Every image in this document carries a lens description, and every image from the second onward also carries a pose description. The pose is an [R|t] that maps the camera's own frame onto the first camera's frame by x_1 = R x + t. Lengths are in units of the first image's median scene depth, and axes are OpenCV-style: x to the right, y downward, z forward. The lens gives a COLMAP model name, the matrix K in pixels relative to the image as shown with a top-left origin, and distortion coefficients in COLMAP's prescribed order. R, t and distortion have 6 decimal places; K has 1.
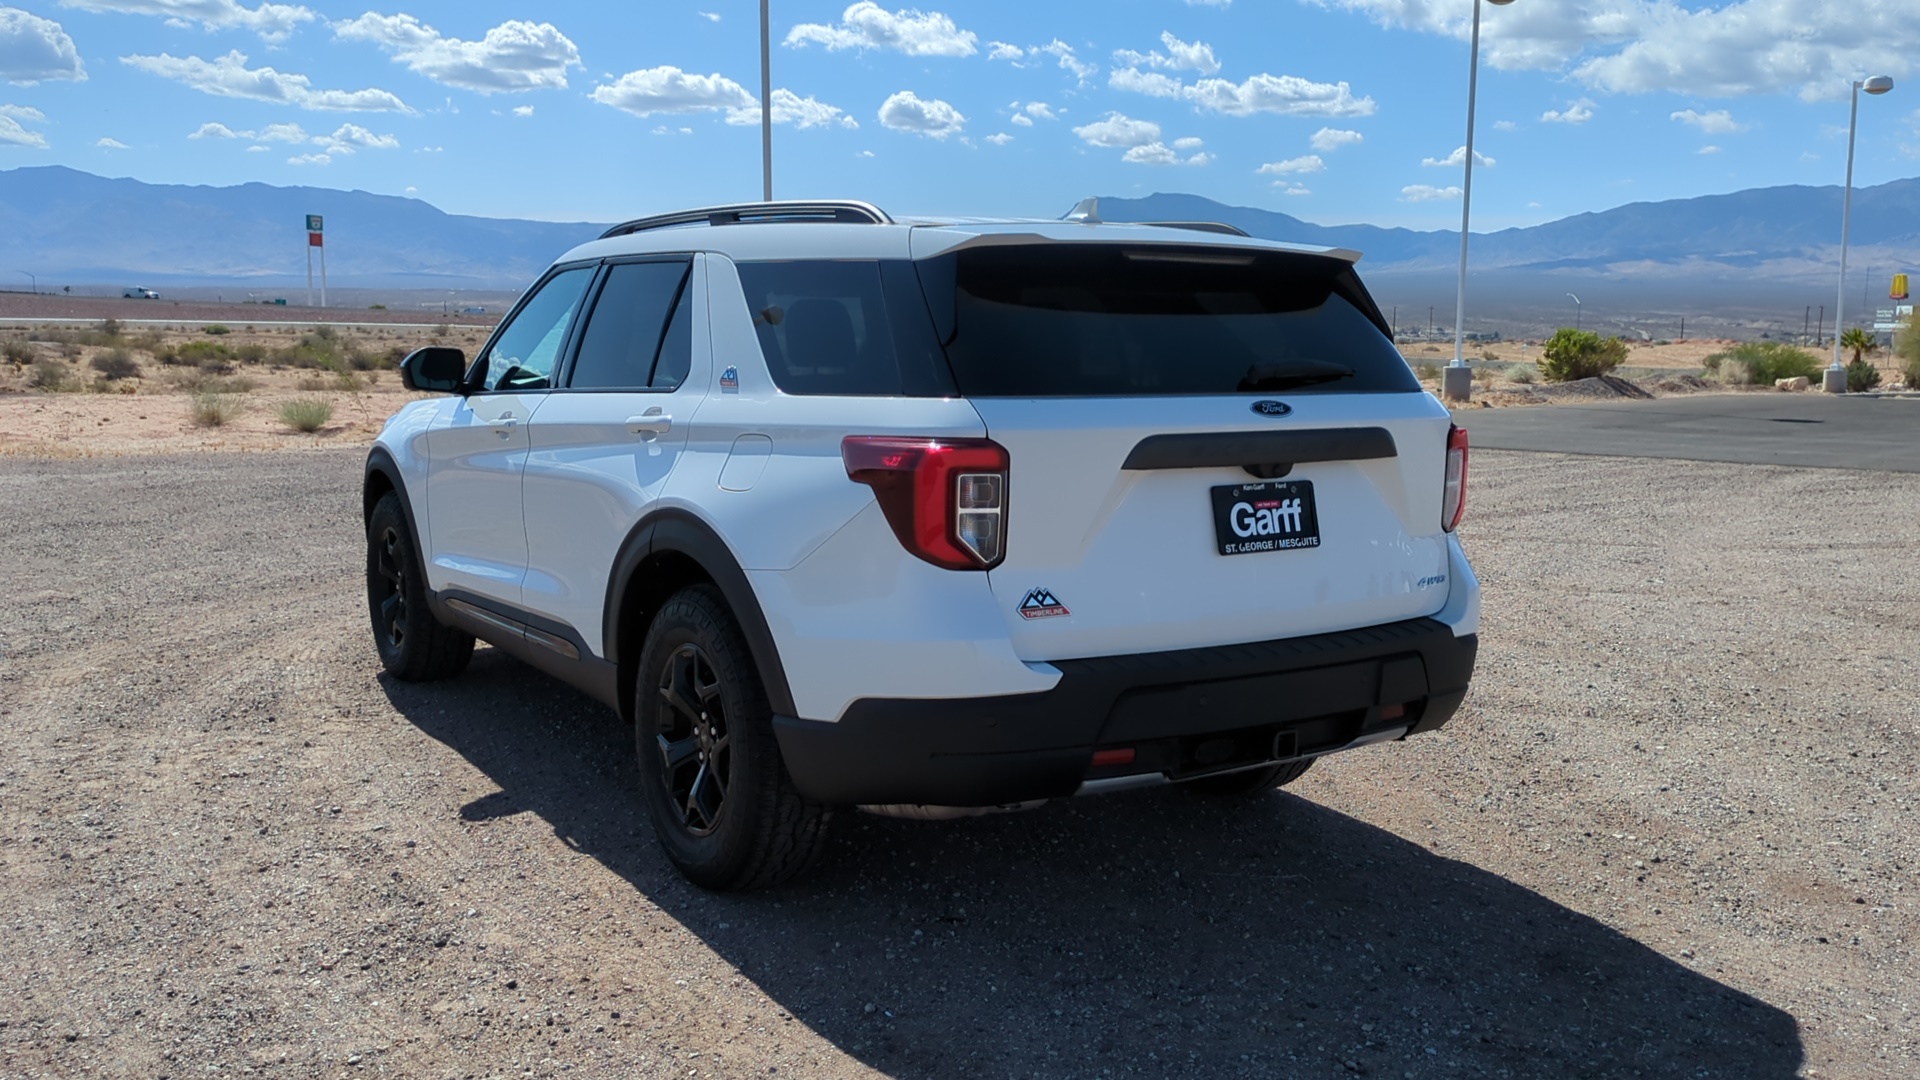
lens RADIAL K [[1604.4, 0, 970.4], [0, 1604.4, 529.0], [0, 0, 1]] dist [0.063142, -0.087064]
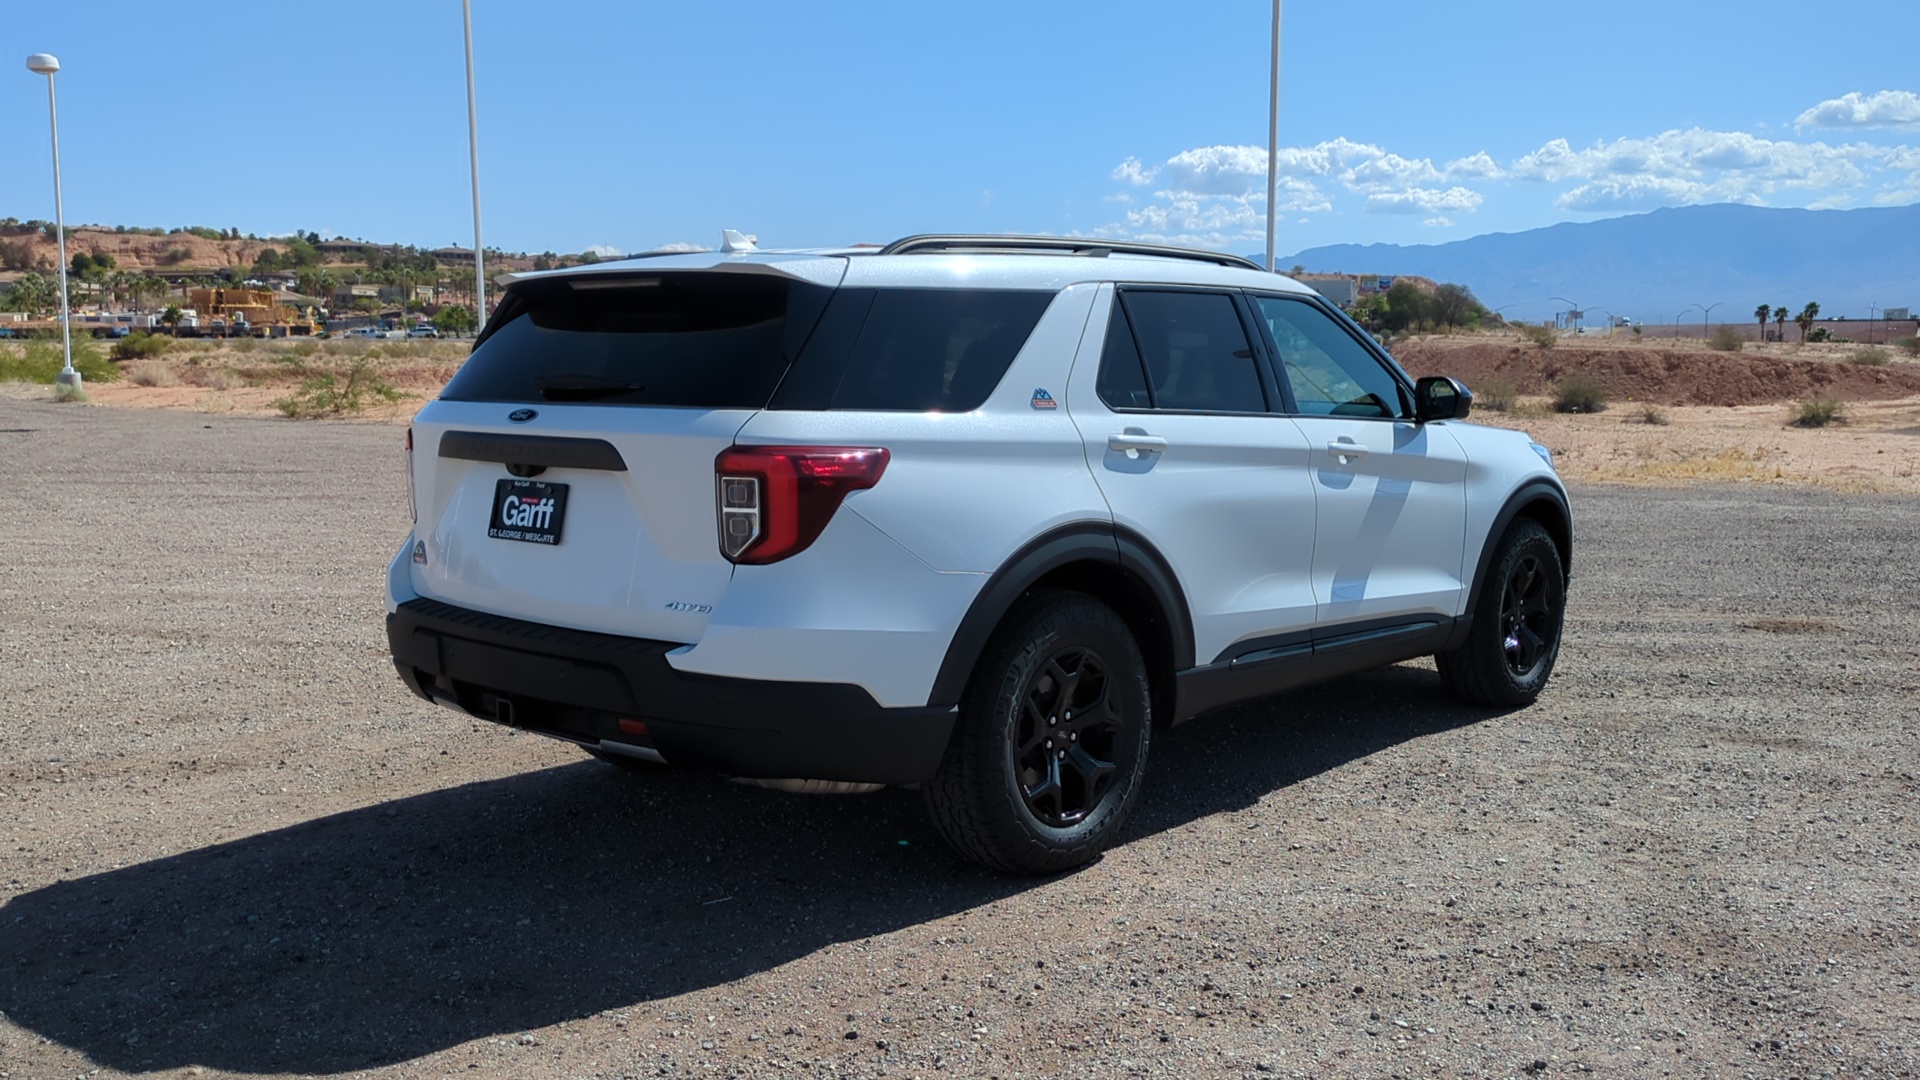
lens RADIAL K [[1604.4, 0, 970.4], [0, 1604.4, 529.0], [0, 0, 1]] dist [0.063142, -0.087064]
pose [[0.277709, 0.090077, -0.956433, 1.357987], [-0.114097, 0.991640, 0.060264, -0.099117], [0.953866, 0.092391, 0.285665, 0.974732]]
